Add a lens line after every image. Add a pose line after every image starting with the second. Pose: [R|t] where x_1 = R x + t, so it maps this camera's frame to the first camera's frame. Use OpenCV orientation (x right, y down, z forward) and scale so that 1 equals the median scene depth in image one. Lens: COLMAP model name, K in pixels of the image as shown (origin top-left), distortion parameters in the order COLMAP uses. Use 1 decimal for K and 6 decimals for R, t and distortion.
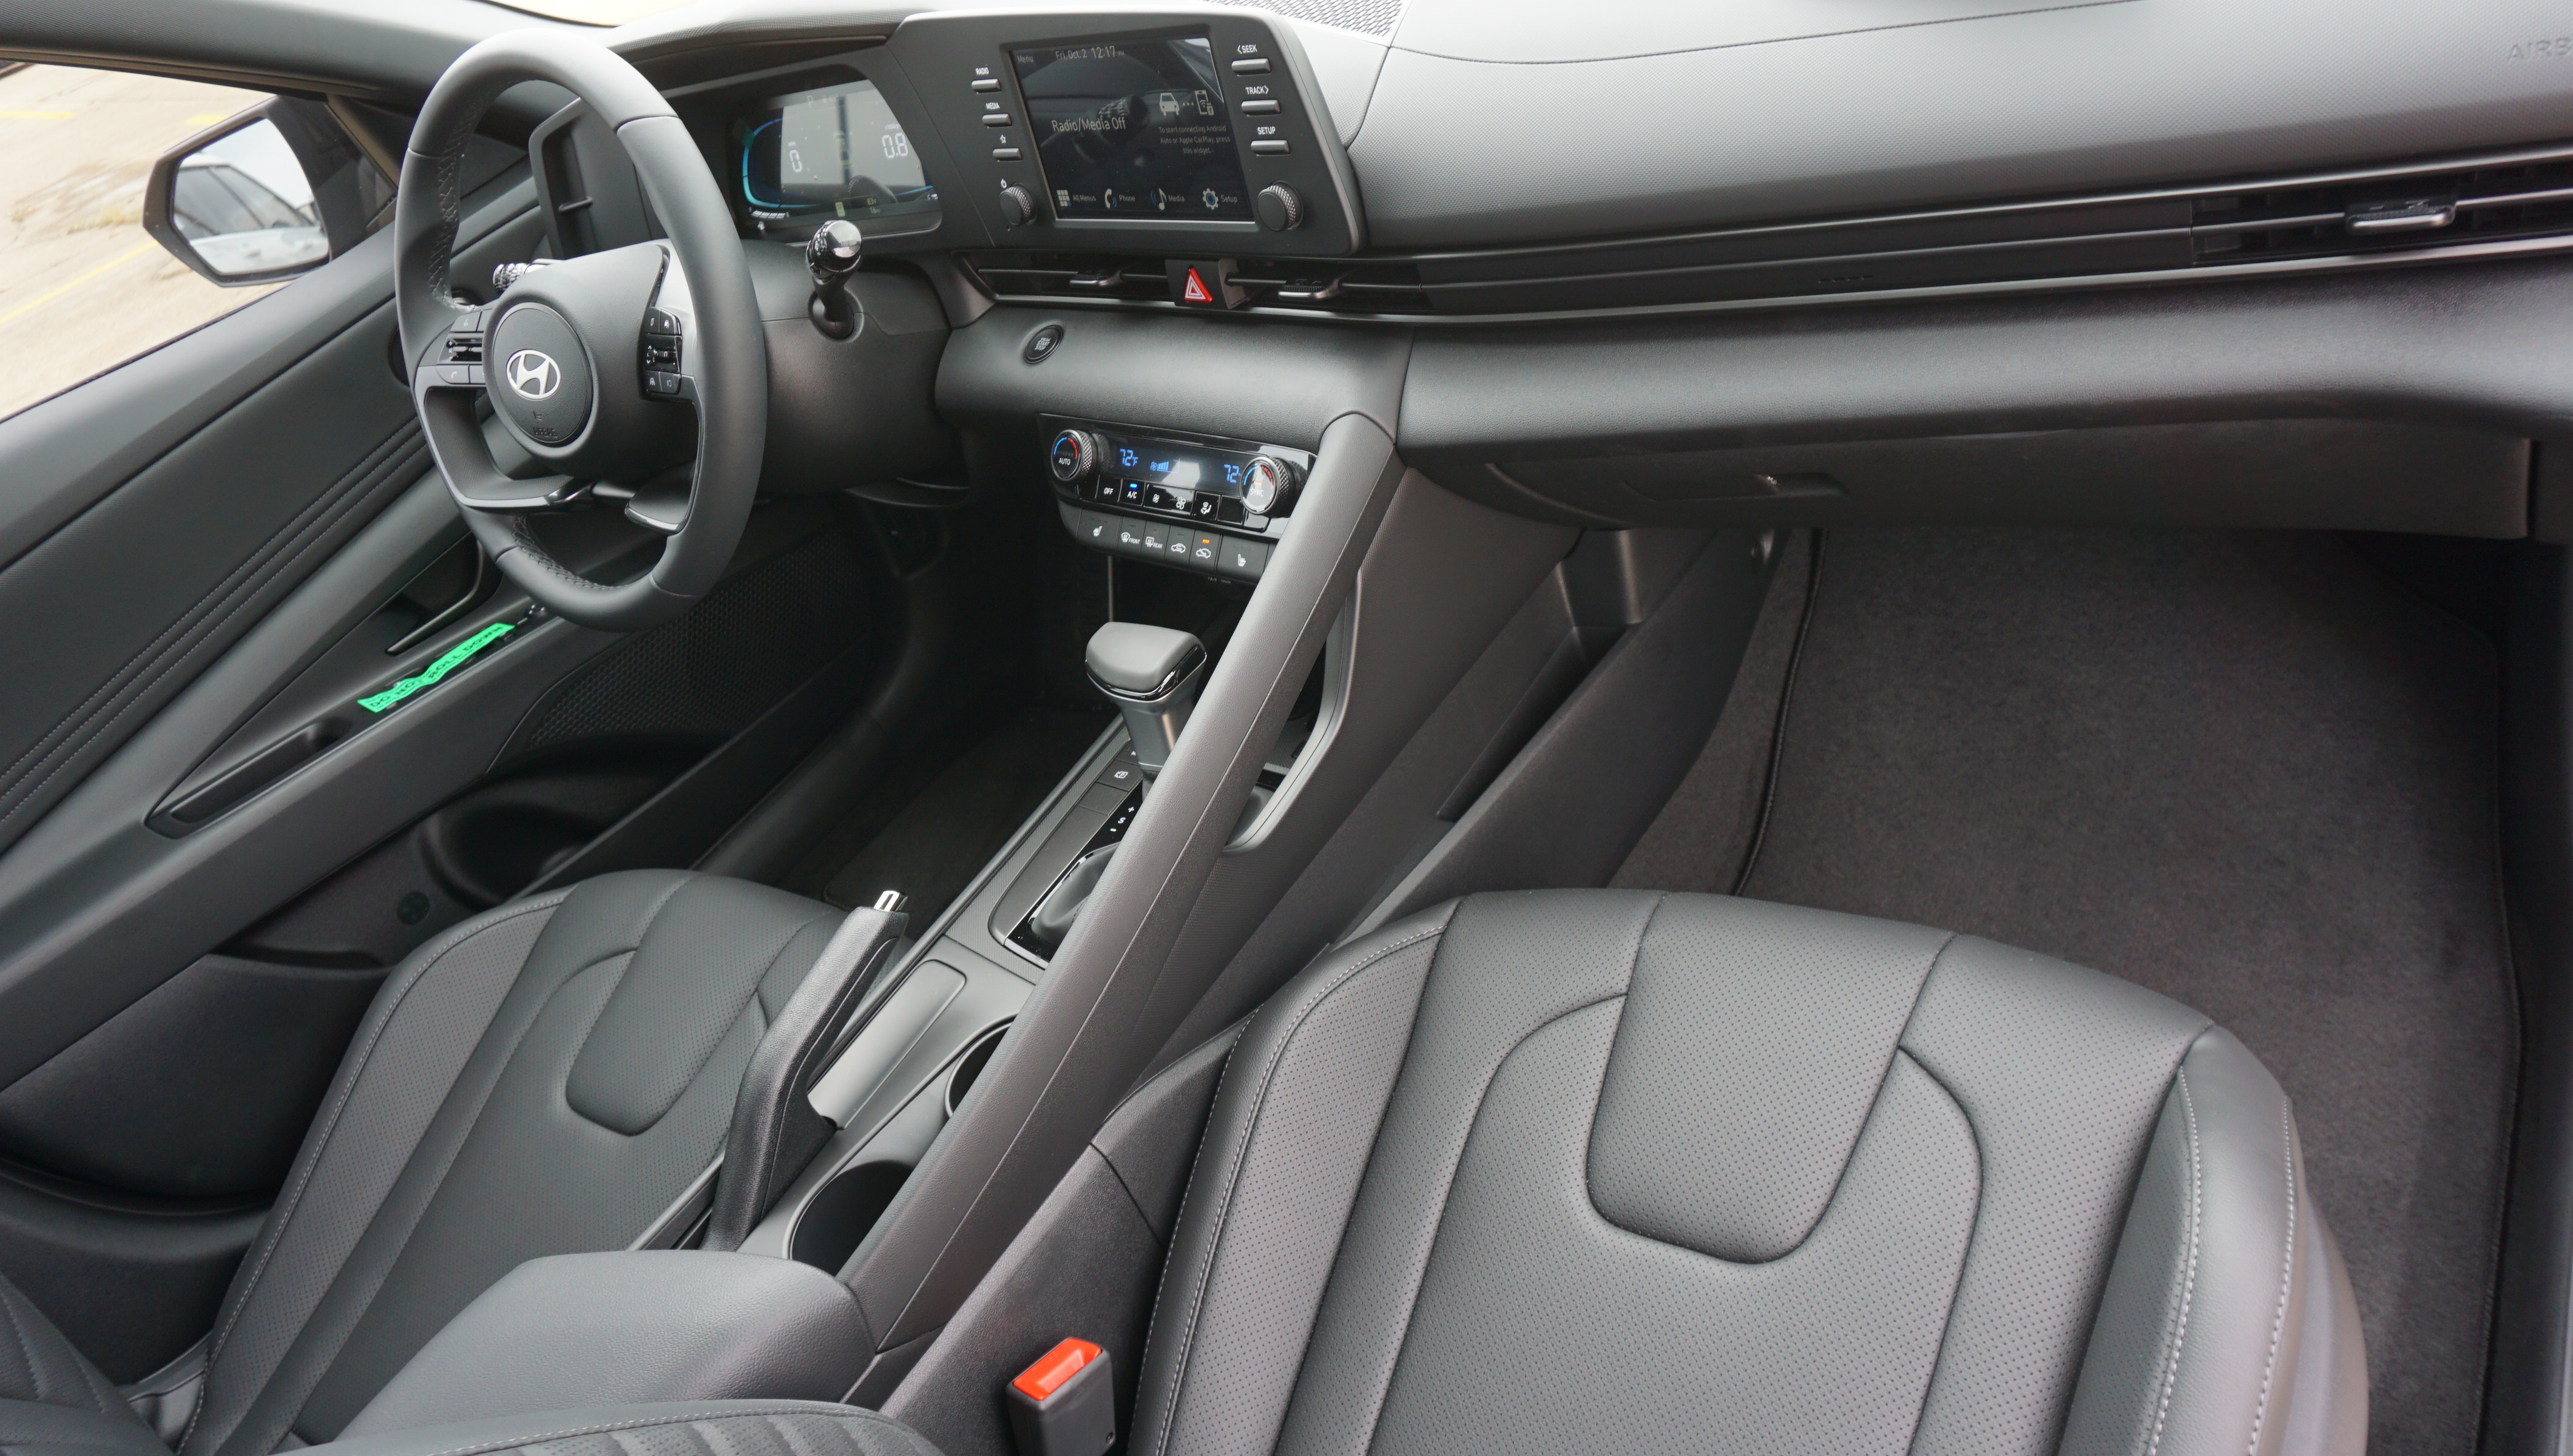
lens RADIAL K [[1750.8, 0, 1280.1], [0, 1750.8, 698.6], [0, 0, 1]] dist [-0.049141, 0.039869]
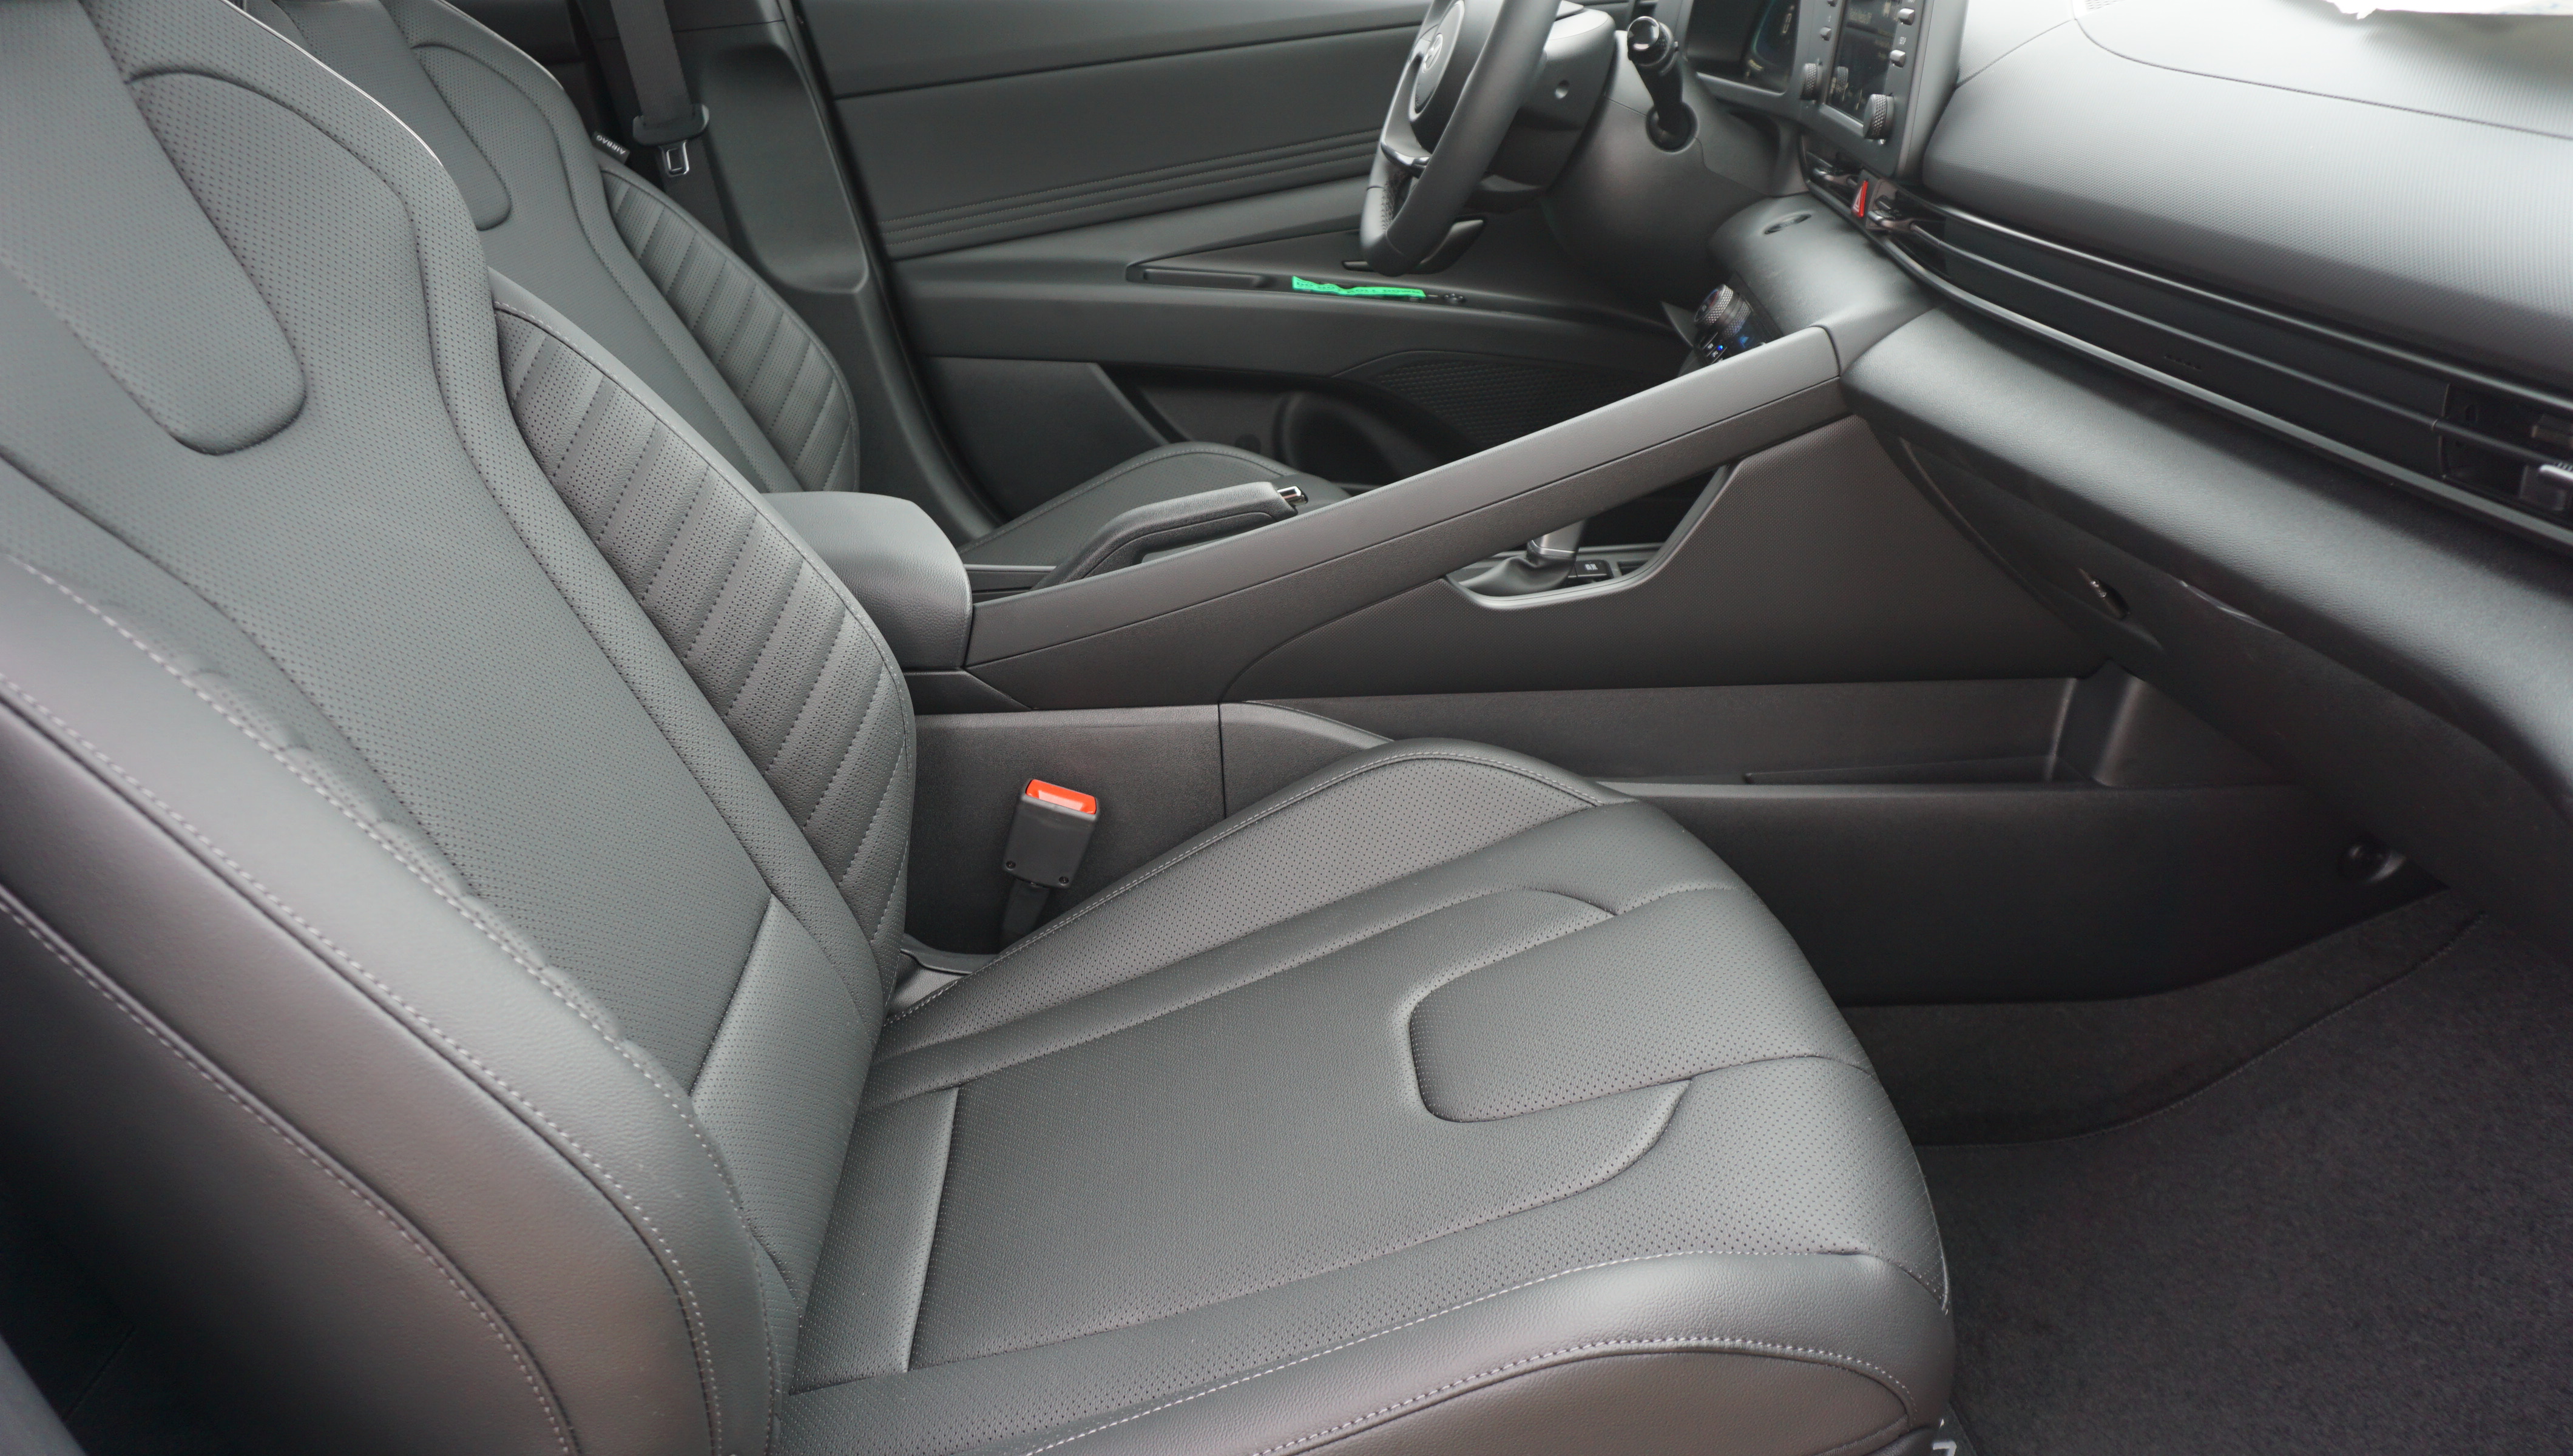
lens RADIAL K [[1736.3, 0, 1301.4], [0, 1736.3, 746.7], [0, 0, 1]] dist [-0.043626, 0.035689]
pose [[0.563250, 0.584966, -0.583578, 0.492836], [-0.580125, 0.782884, 0.224828, -0.020042], [0.588391, 0.211914, 0.780313, 0.079731]]
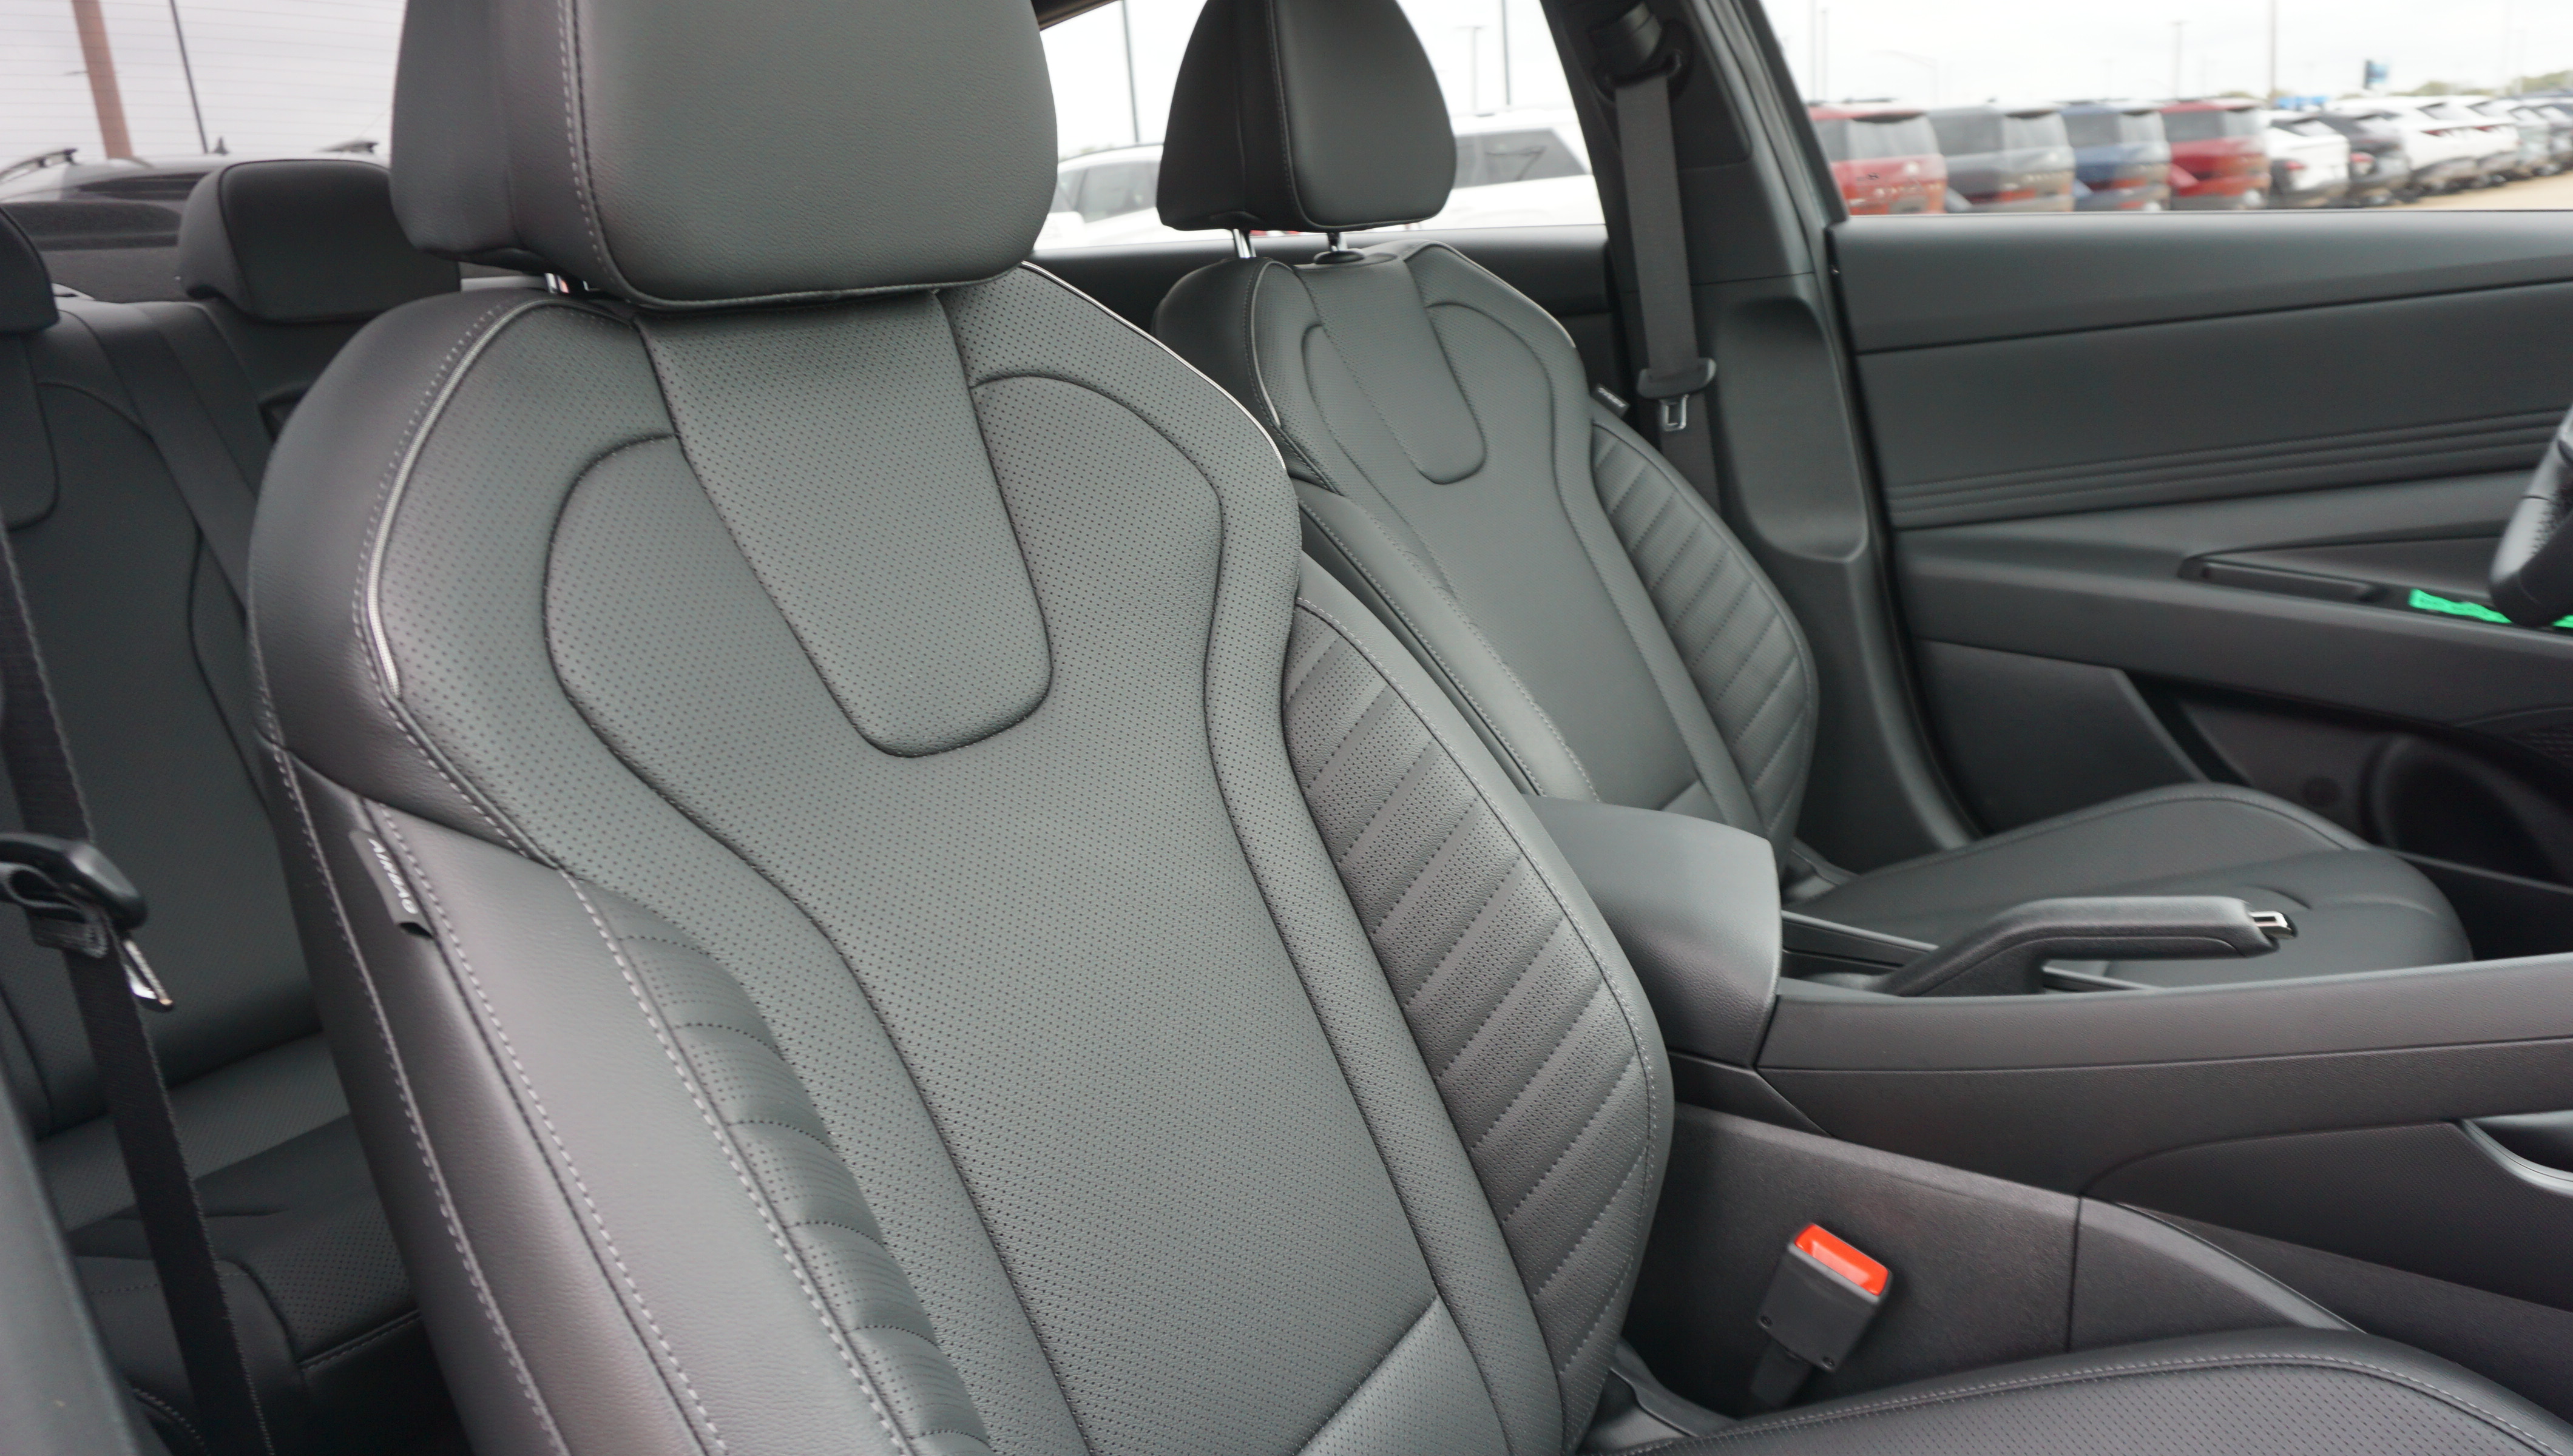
lens RADIAL K [[1746.4, 0, 1287.7], [0, 1746.4, 736.3], [0, 0, 1]] dist [-0.049585, 0.042401]
pose [[-0.004544, 0.558064, -0.829785, 0.379640], [-0.497858, 0.718381, 0.485867, -0.109132], [0.867247, 0.415323, 0.274572, 0.237475]]
